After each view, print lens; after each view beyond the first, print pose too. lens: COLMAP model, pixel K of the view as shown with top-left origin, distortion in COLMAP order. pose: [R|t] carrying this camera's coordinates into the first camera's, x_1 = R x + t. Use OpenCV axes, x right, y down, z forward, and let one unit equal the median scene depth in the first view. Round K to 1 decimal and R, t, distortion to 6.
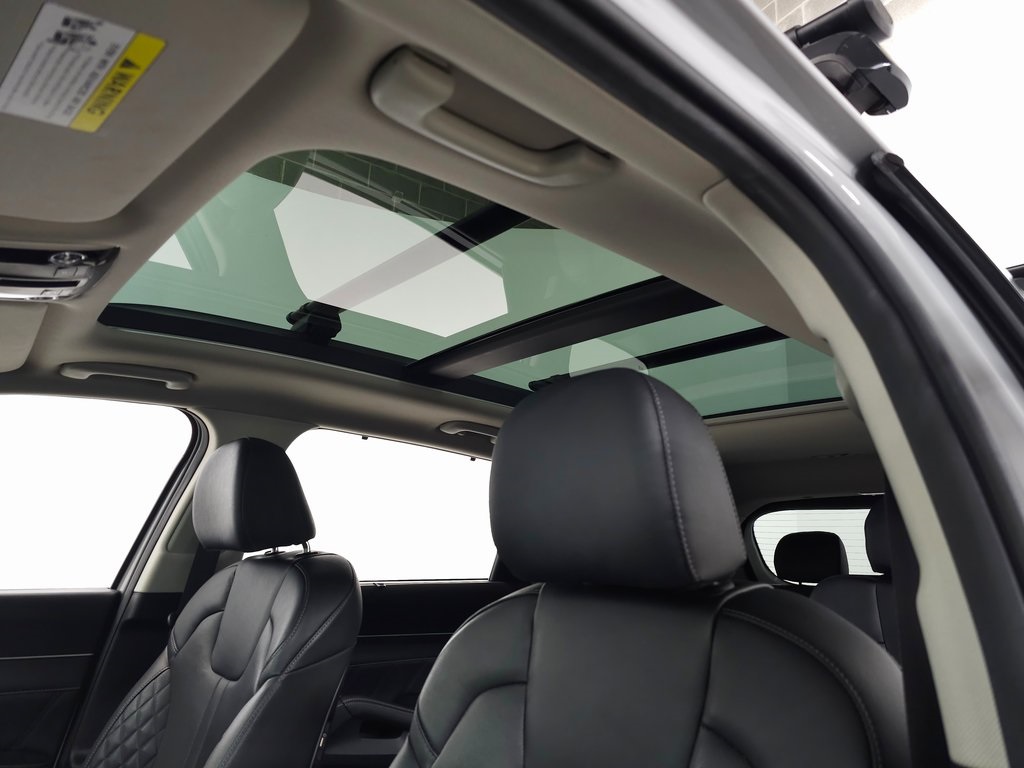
lens RADIAL K [[684.6, 0, 512.0], [0, 684.6, 384.0], [0, 0, 1]] dist [0.063688, -0.058598]
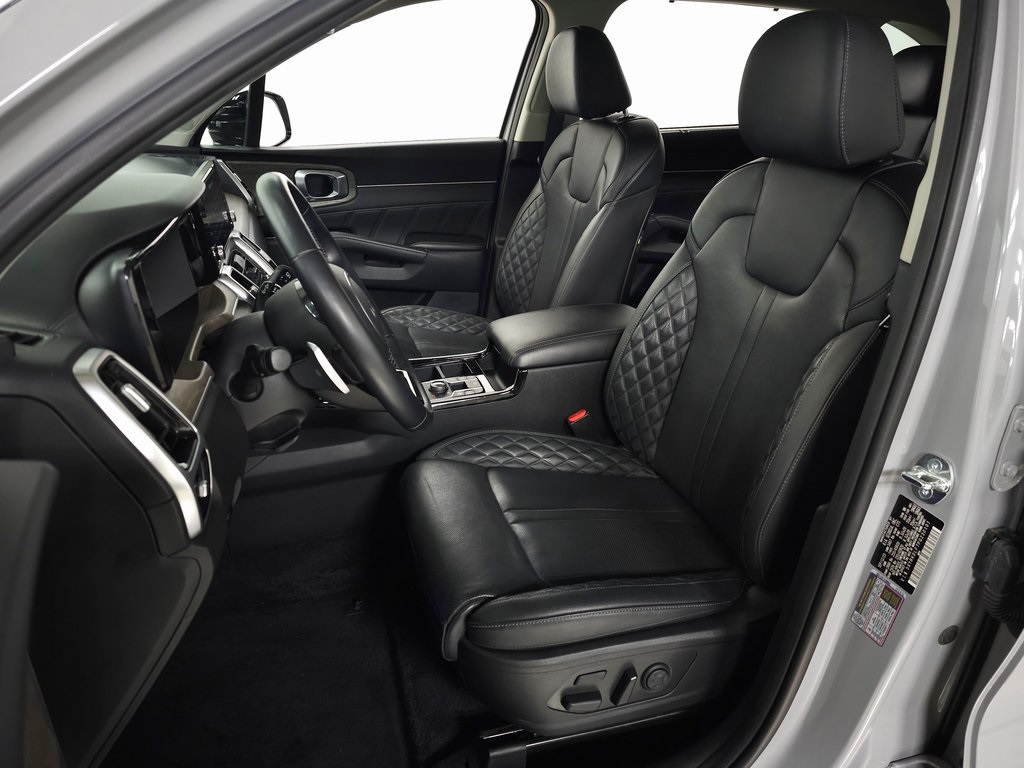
lens RADIAL K [[684.6, 0, 512.0], [0, 684.6, 384.0], [0, 0, 1]] dist [0.063688, -0.058598]
pose [[0.906108, 0.141089, -0.398827, 0.122221], [0.137419, 0.793462, 0.592903, -0.181026], [0.400106, -0.592040, 0.699574, -0.373454]]
